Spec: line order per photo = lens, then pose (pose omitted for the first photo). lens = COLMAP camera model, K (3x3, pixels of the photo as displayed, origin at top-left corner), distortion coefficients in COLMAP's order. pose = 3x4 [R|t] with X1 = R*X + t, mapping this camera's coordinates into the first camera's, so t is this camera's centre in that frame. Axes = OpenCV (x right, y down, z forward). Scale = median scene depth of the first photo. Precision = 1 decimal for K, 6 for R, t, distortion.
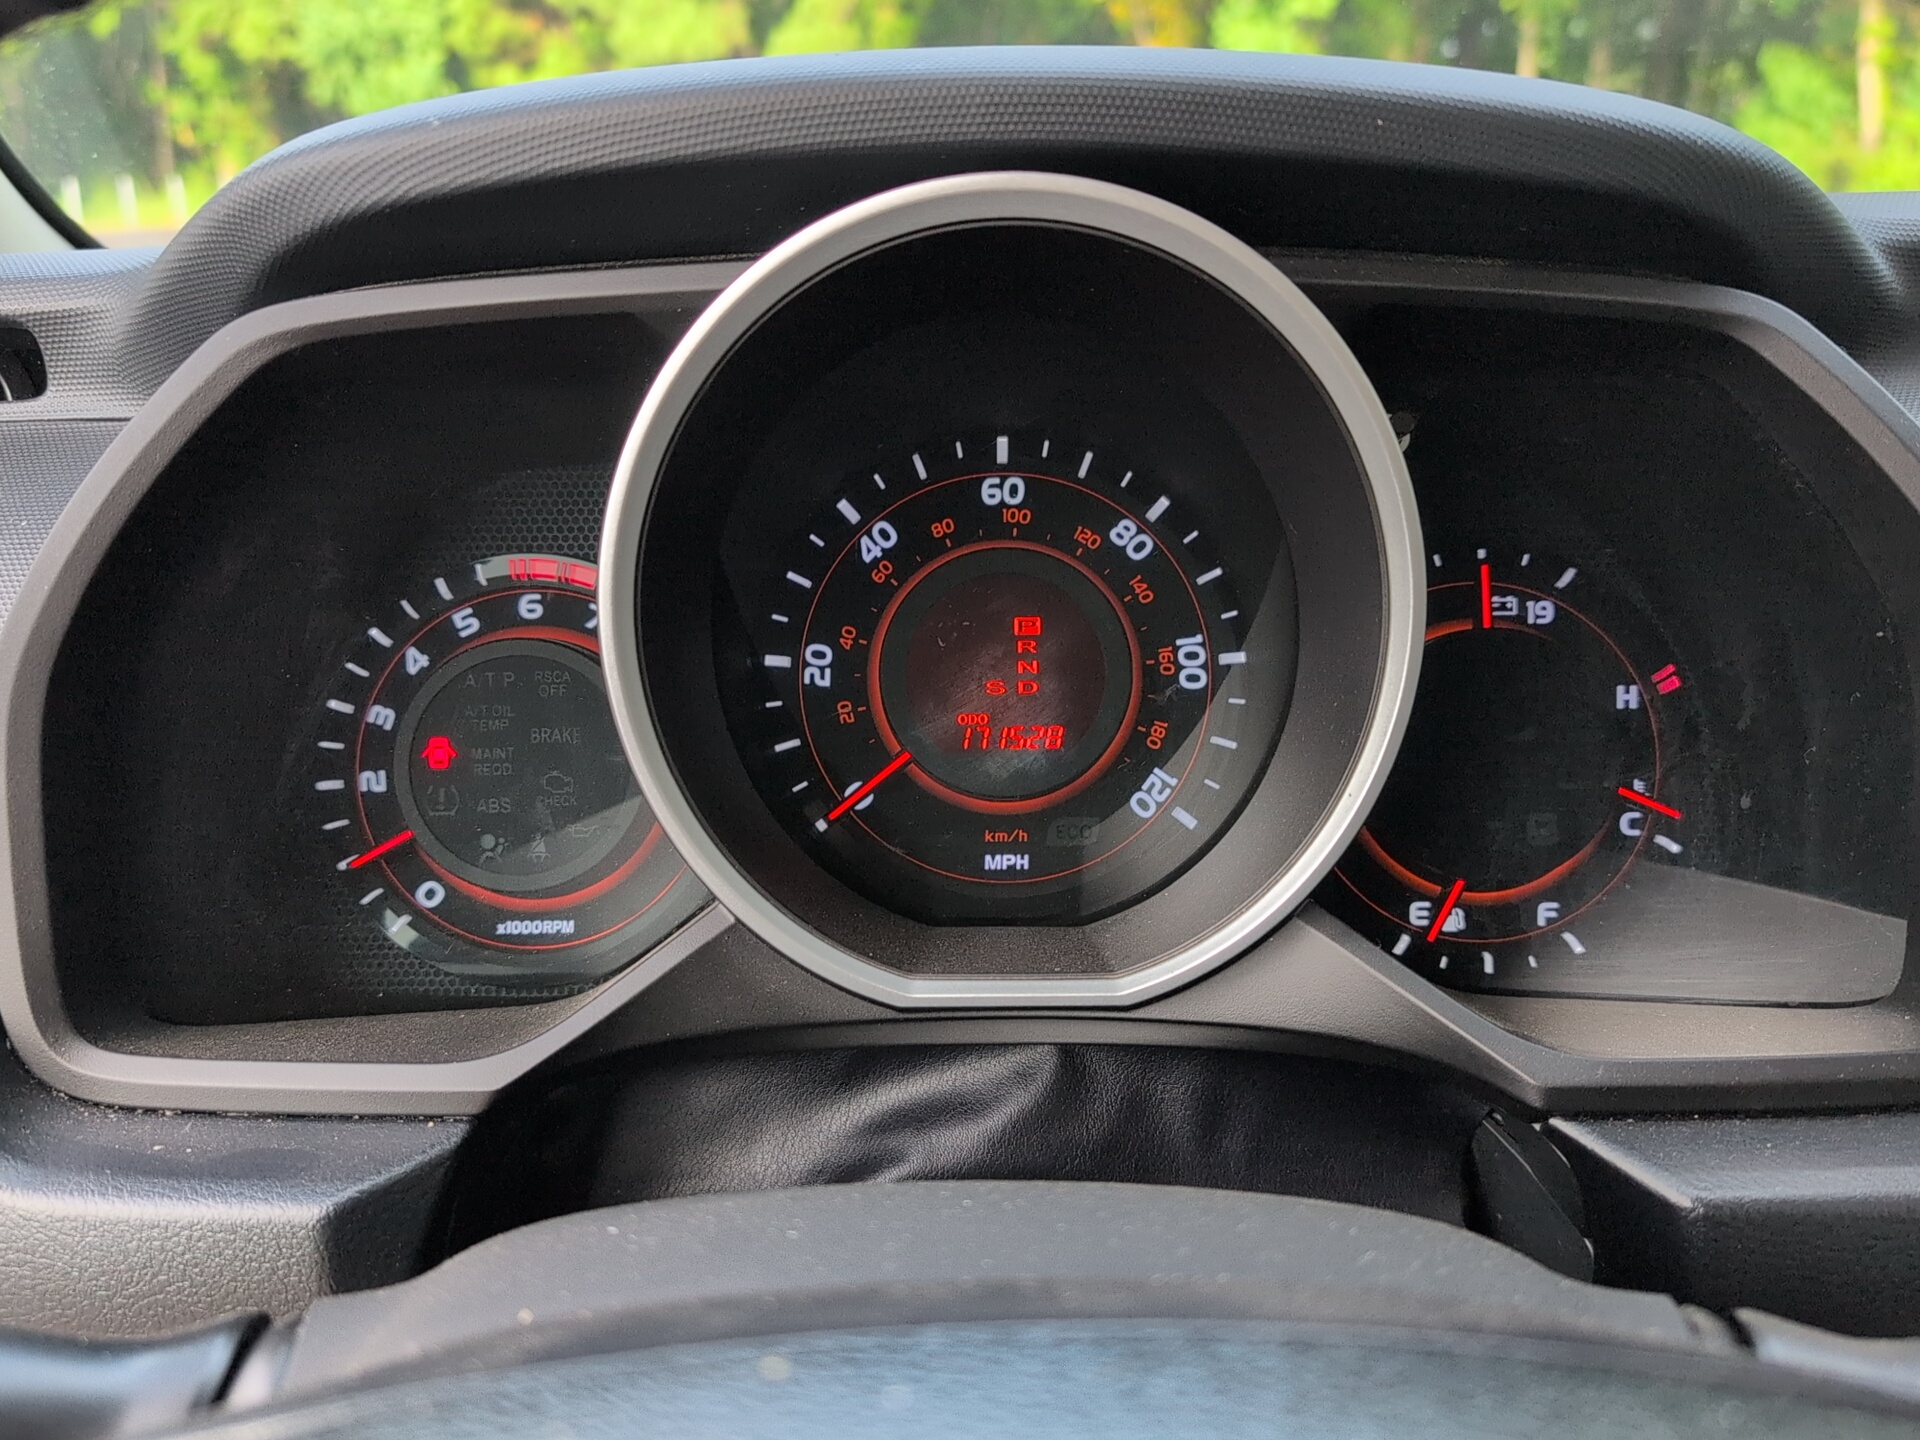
lens RADIAL K [[1619.6, 0, 968.5], [0, 1619.6, 703.2], [0, 0, 1]] dist [0.003497, -0.009053]
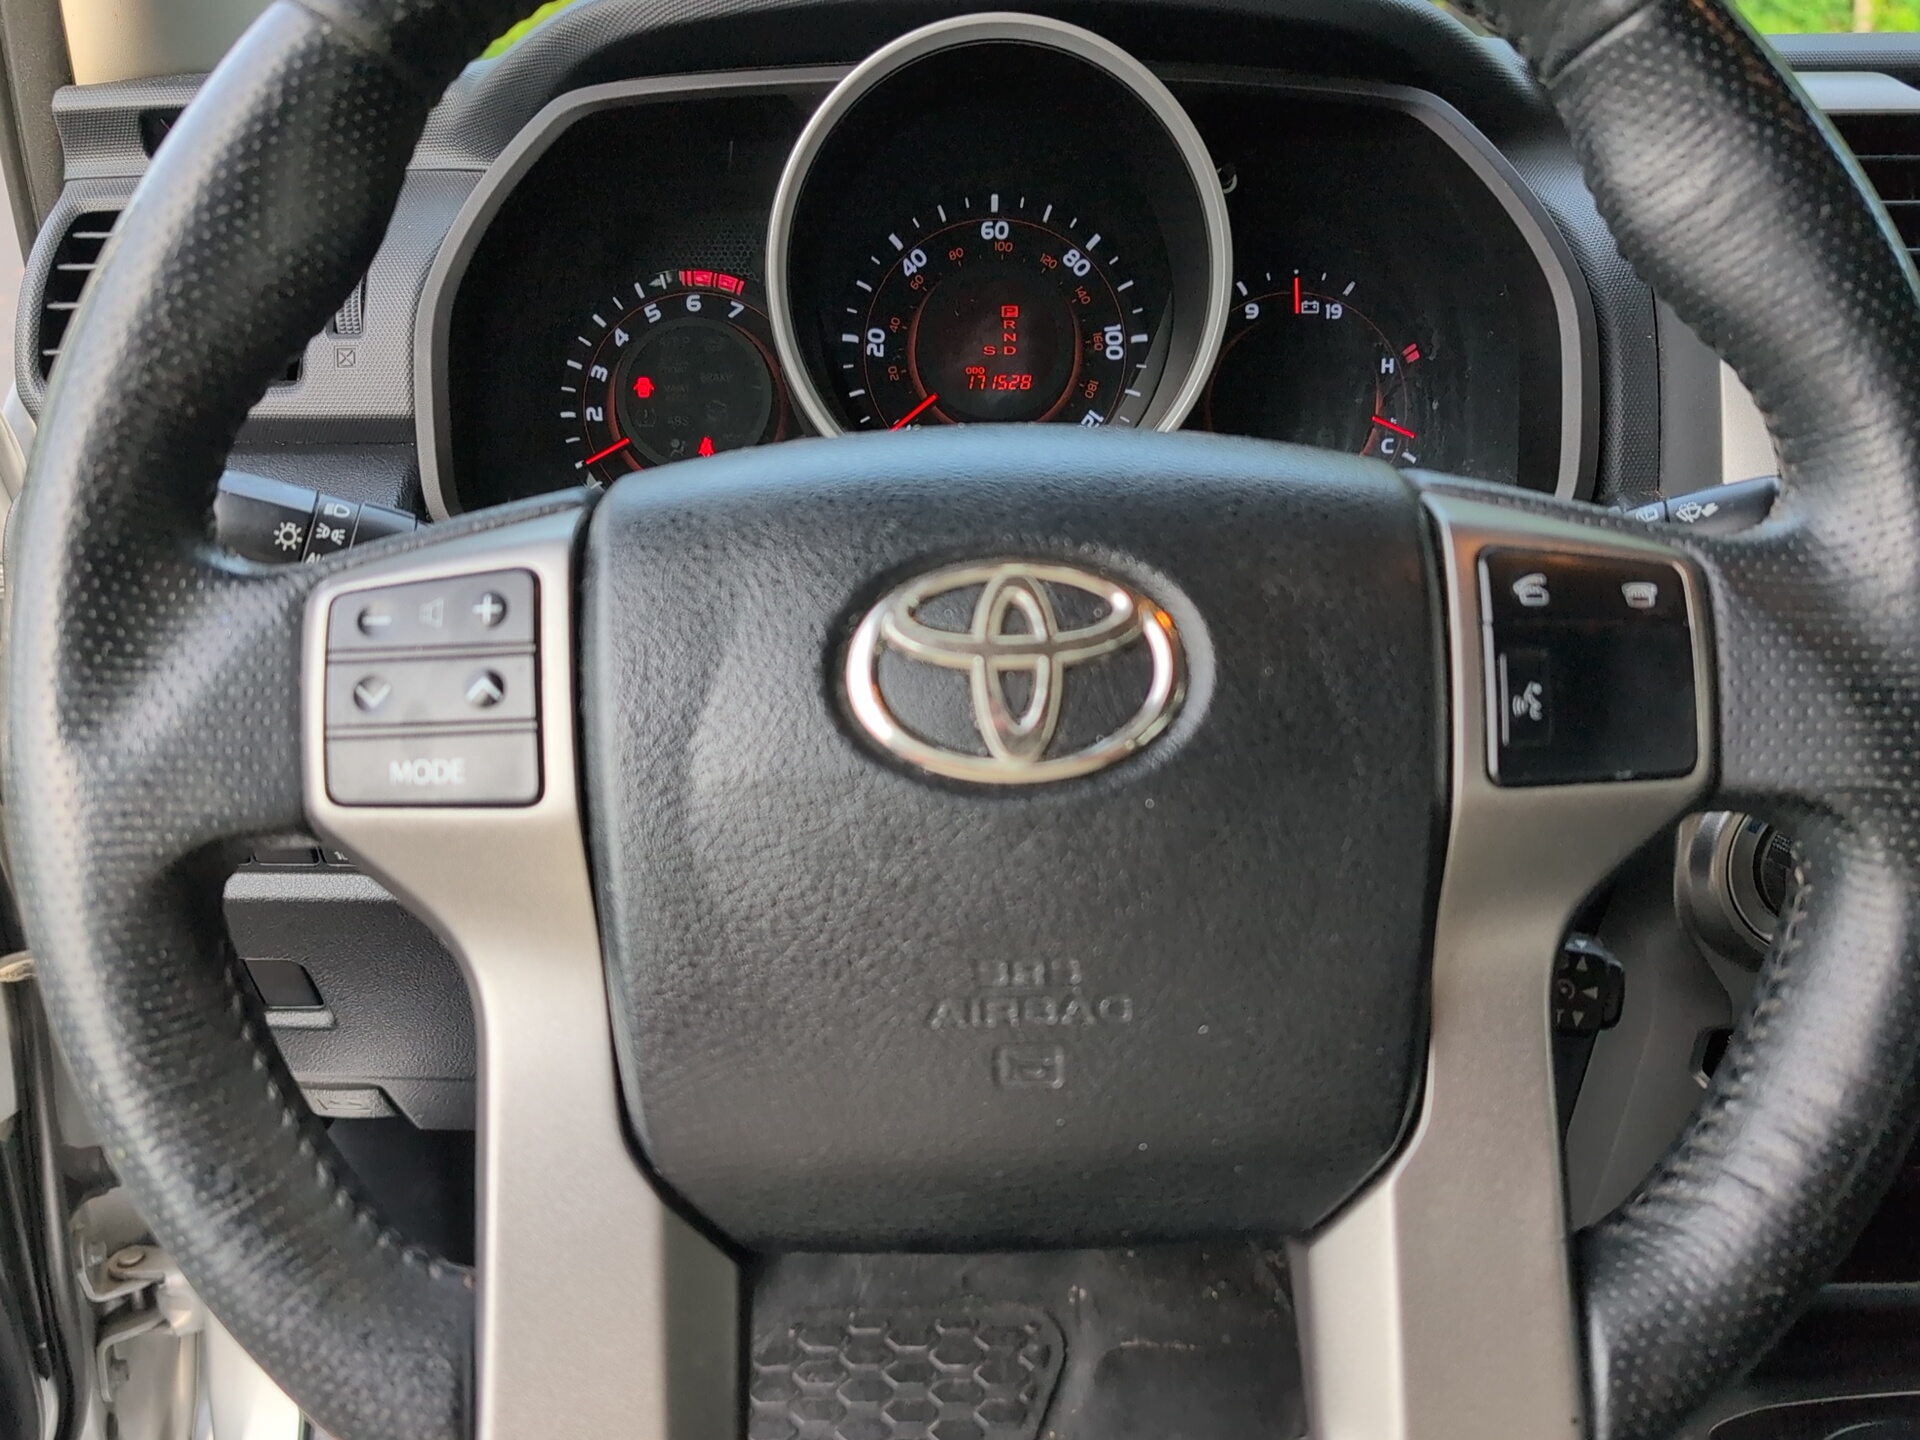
lens RADIAL K [[1619.6, 0, 955.5], [0, 1619.6, 716.6], [0, 0, 1]] dist [0.003497, -0.009053]
pose [[0.999966, 0.006904, 0.004517, -0.020501], [-0.007209, 0.997432, 0.071257, 0.226621], [-0.004014, -0.071287, 0.997448, -0.595121]]
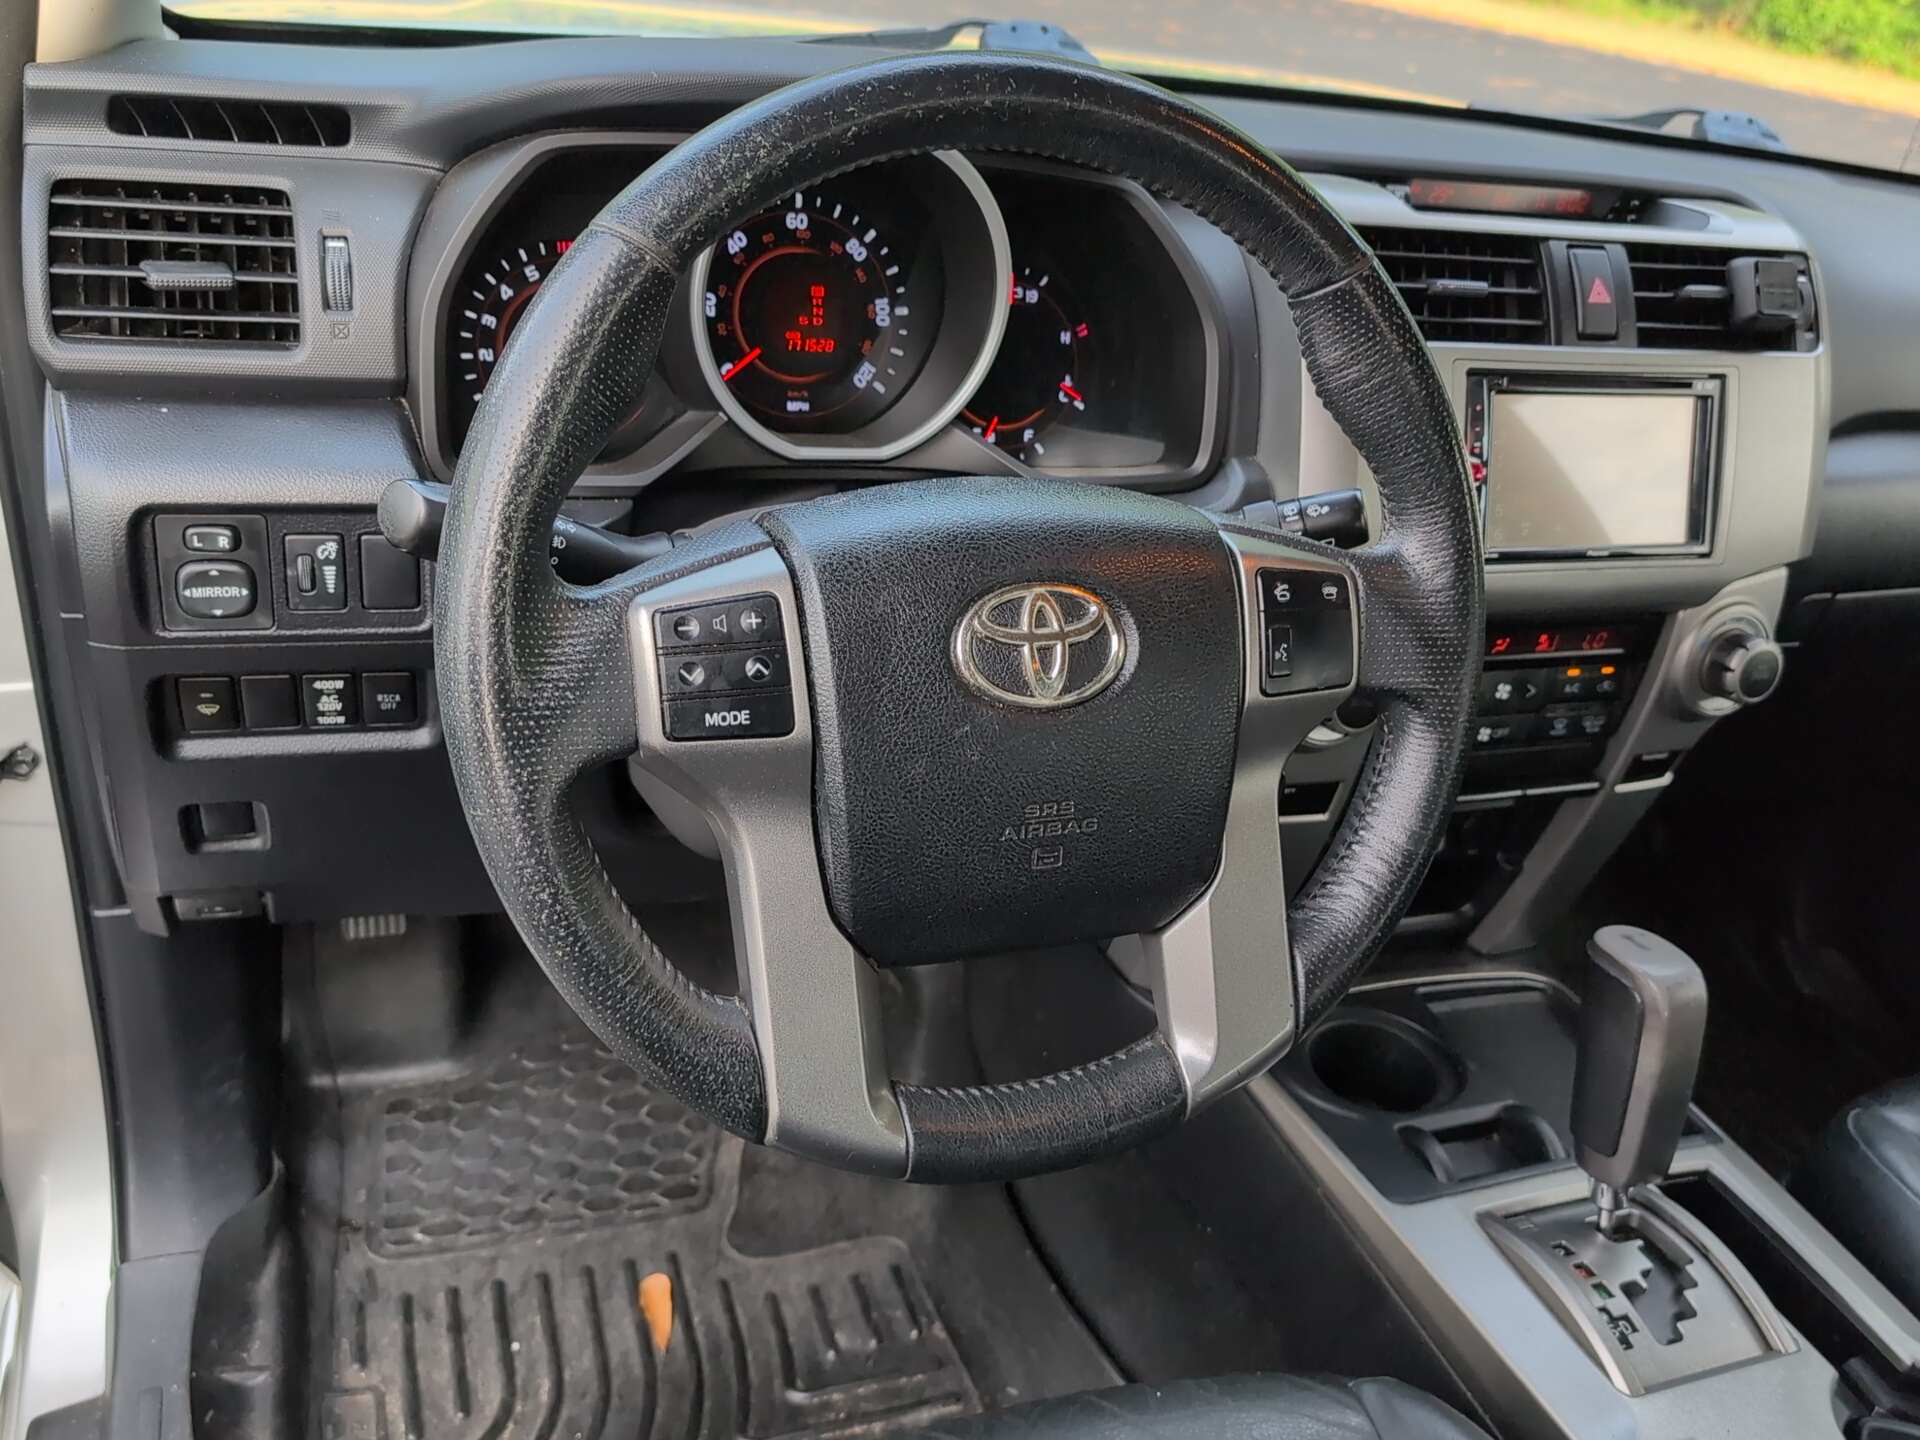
lens RADIAL K [[1619.6, 0, 954.4], [0, 1619.6, 722.4], [0, 0, 1]] dist [0.003497, -0.009053]
pose [[0.929445, -0.045429, 0.366154, -0.576904], [-0.043820, 0.971775, 0.231802, 0.001223], [-0.366350, -0.231492, 0.901221, -1.075483]]
